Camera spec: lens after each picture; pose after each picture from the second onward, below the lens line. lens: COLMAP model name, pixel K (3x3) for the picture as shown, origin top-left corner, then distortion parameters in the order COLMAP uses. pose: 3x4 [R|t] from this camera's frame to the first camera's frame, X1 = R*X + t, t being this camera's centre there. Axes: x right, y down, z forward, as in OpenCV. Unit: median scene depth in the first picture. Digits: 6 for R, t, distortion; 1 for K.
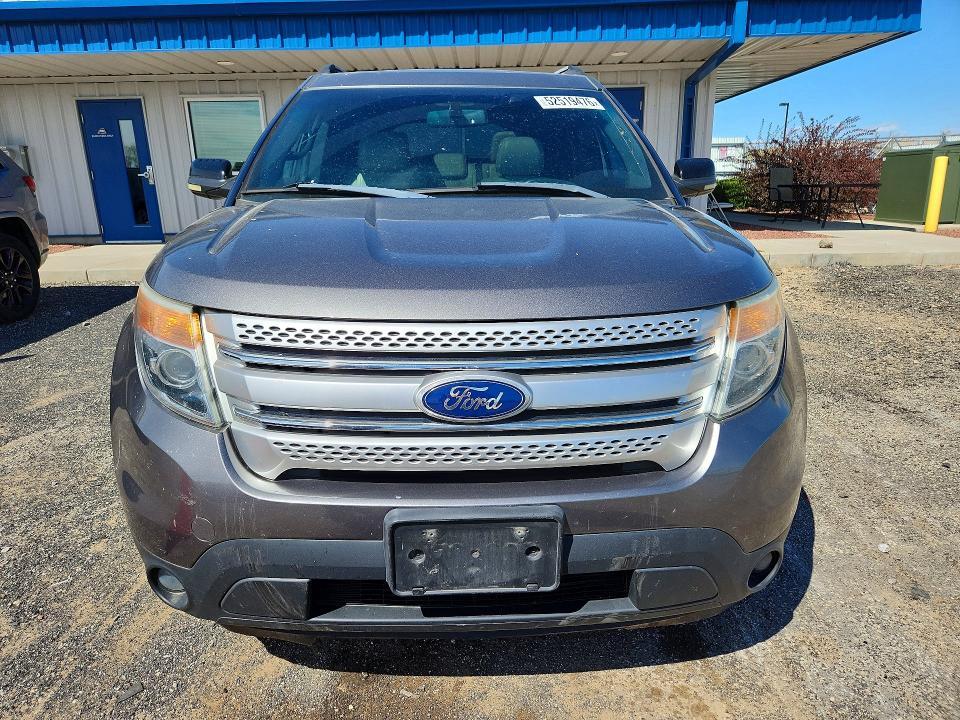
lens RADIAL K [[644.1, 0, 480.0], [0, 644.1, 360.0], [0, 0, 1]] dist [0.004155, -0.000570]
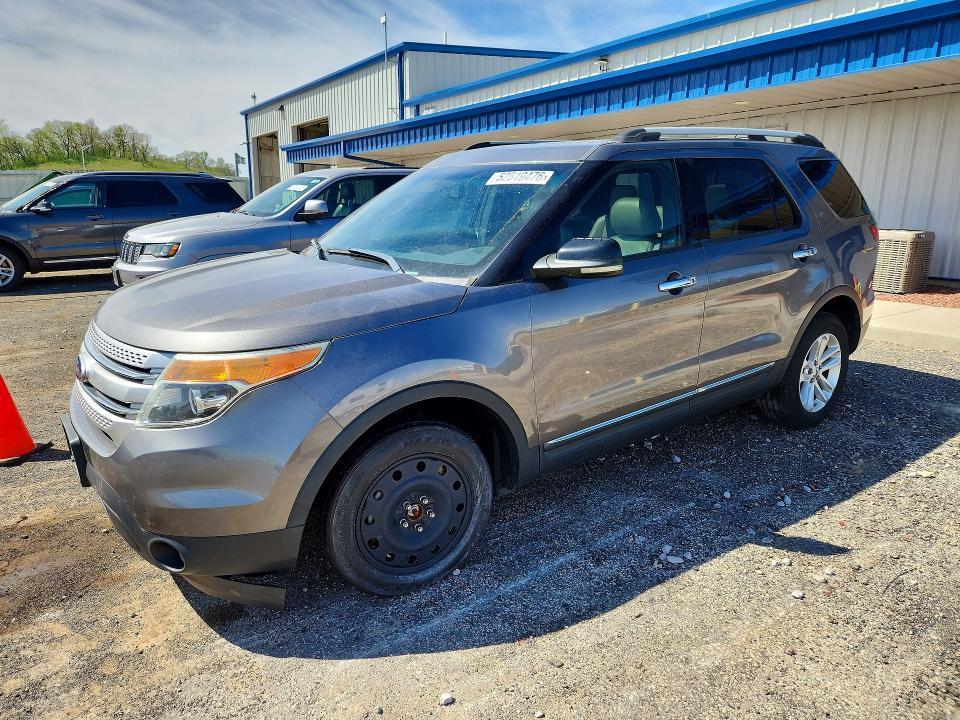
lens RADIAL K [[644.1, 0, 480.0], [0, 644.1, 360.0], [0, 0, 1]] dist [0.004155, -0.000570]
pose [[0.571821, 0.207034, -0.793825, 0.297131], [-0.225396, 0.970043, 0.090632, -0.060931], [0.788808, 0.127099, 0.601355, 0.101776]]
